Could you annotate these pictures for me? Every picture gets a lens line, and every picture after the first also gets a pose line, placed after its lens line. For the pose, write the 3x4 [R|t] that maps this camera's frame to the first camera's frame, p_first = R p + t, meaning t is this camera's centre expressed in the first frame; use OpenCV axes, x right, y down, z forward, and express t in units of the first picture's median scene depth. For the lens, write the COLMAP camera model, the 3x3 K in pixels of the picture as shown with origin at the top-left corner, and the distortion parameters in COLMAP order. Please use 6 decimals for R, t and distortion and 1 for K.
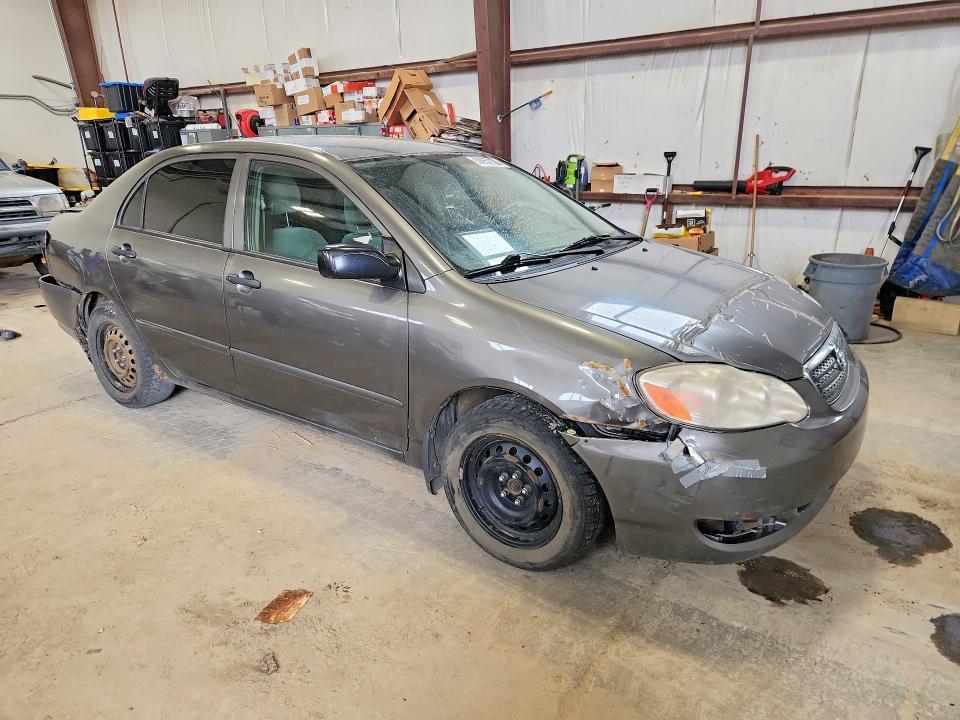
lens RADIAL K [[625.8, 0, 482.6], [0, 625.8, 359.8], [0, 0, 1]] dist [0.067458, -0.050712]
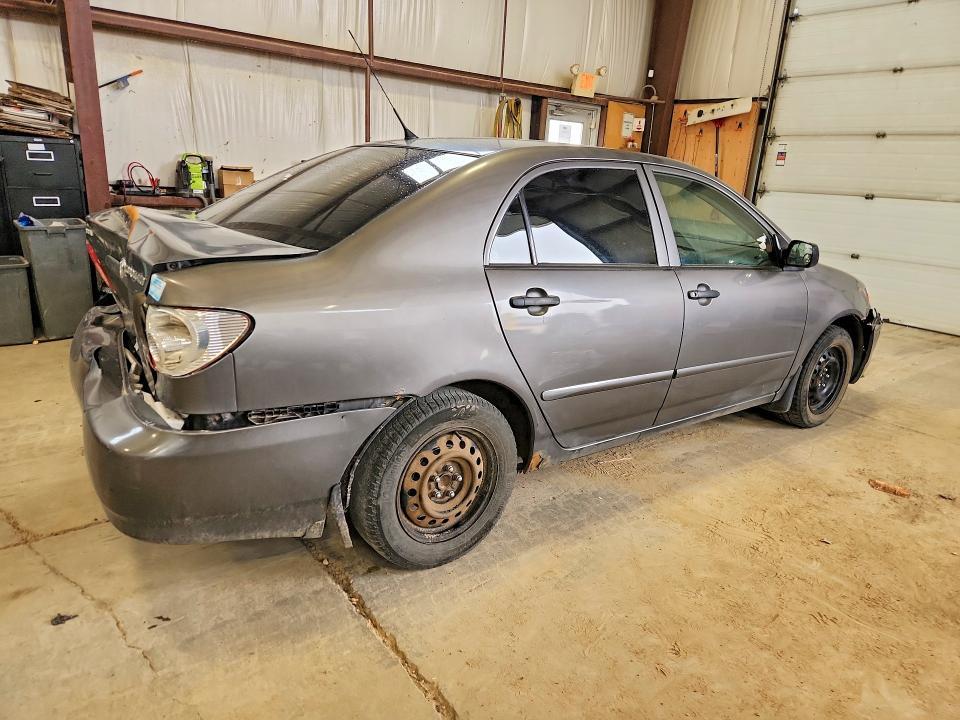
lens RADIAL K [[625.8, 0, 482.6], [0, 625.8, 359.8], [0, 0, 1]] dist [0.067458, -0.050712]
pose [[0.317320, -0.240159, 0.917405, -0.708726], [0.244770, 0.955364, 0.165433, -0.136304], [-0.916185, 0.172058, 0.361940, 0.481944]]
